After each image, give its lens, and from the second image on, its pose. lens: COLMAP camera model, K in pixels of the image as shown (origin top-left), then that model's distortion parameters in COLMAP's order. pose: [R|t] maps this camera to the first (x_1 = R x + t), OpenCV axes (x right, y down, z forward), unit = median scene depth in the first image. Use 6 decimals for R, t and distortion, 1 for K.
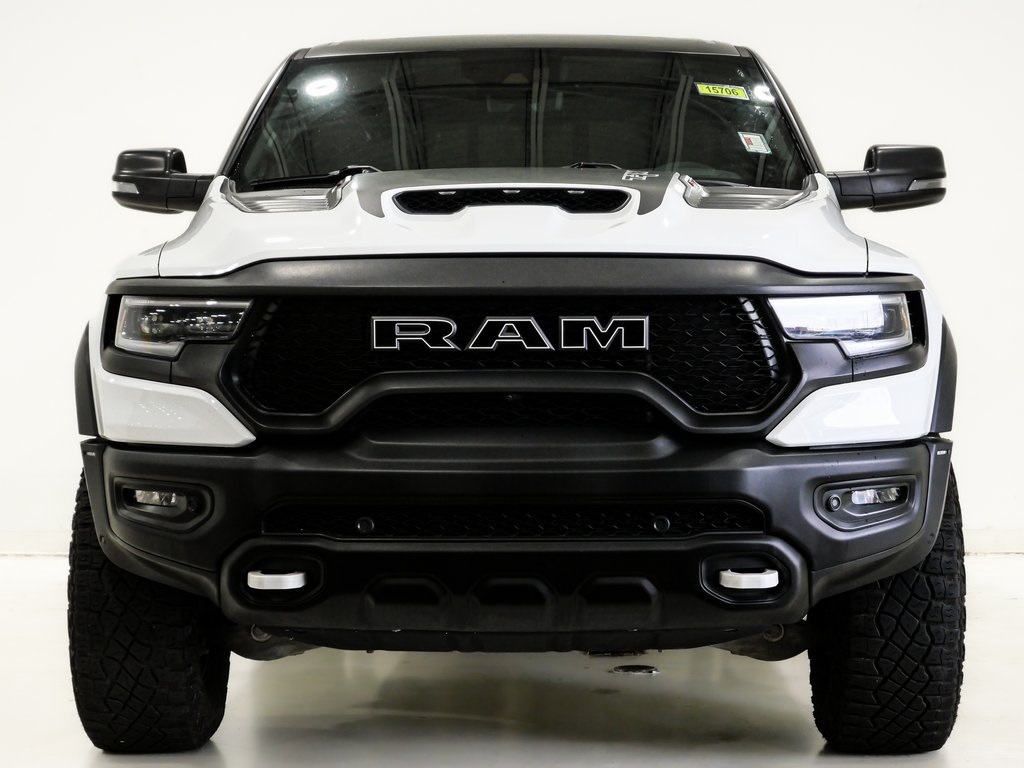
lens RADIAL K [[2527.4, 0, 509.3], [0, 2527.4, 385.3], [0, 0, 1]] dist [-0.022315, 0.000000]
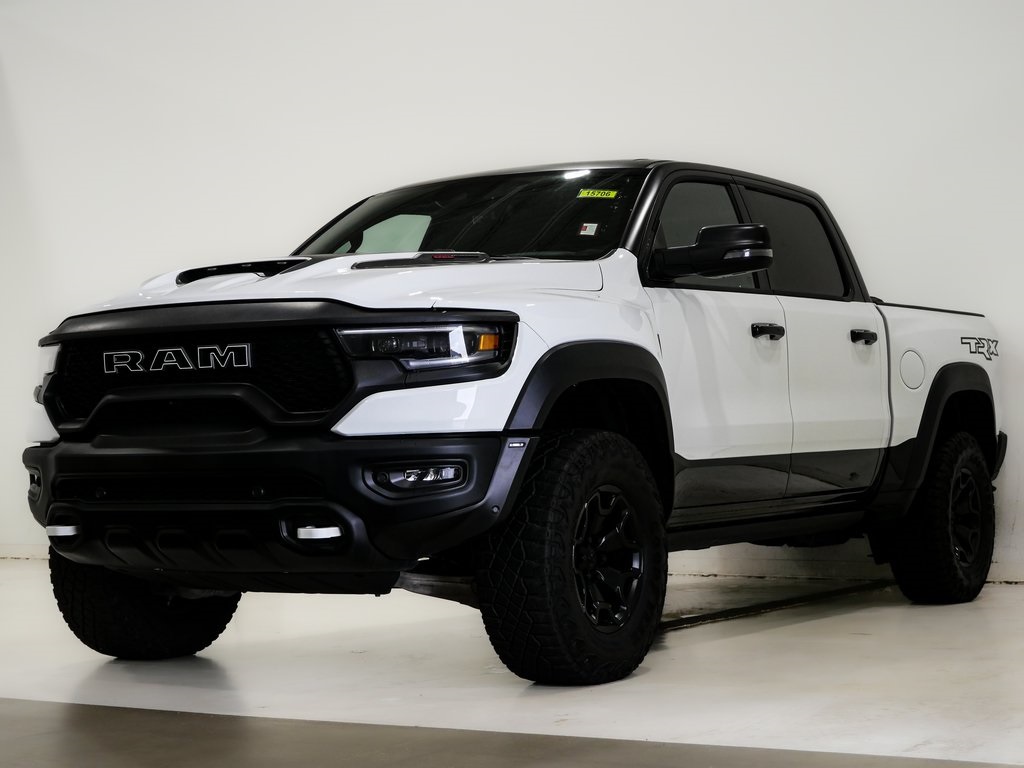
lens RADIAL K [[1923.7, 0, 512.0], [0, 1923.7, 383.2], [0, 0, 1]] dist [-0.331872, 0.000000]
pose [[0.867061, -0.031581, -0.497200, 0.709927], [-0.002557, 0.997694, -0.067830, 0.066630], [0.498196, 0.060084, 0.864980, 0.150026]]
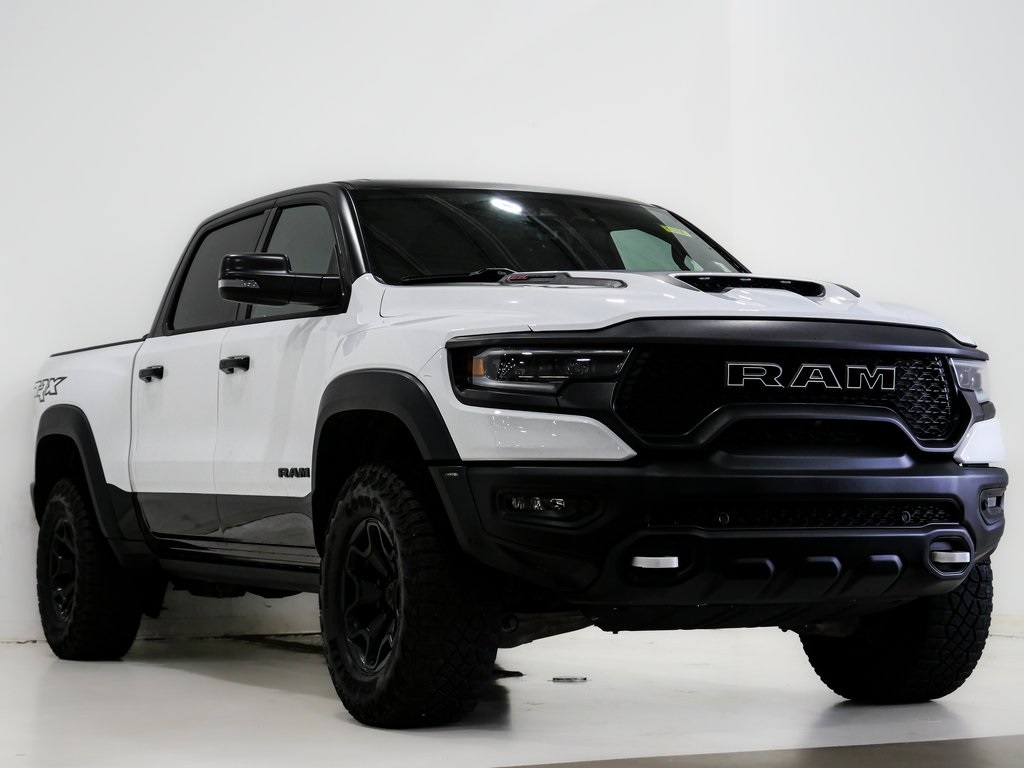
lens RADIAL K [[2089.7, 0, 514.1], [0, 2089.7, 381.0], [0, 0, 1]] dist [0.098676, 0.000000]
pose [[0.898366, 0.023511, 0.438618, -0.637356], [0.014863, 0.996368, -0.083850, 0.073753], [-0.438996, 0.081847, 0.894753, 0.060066]]
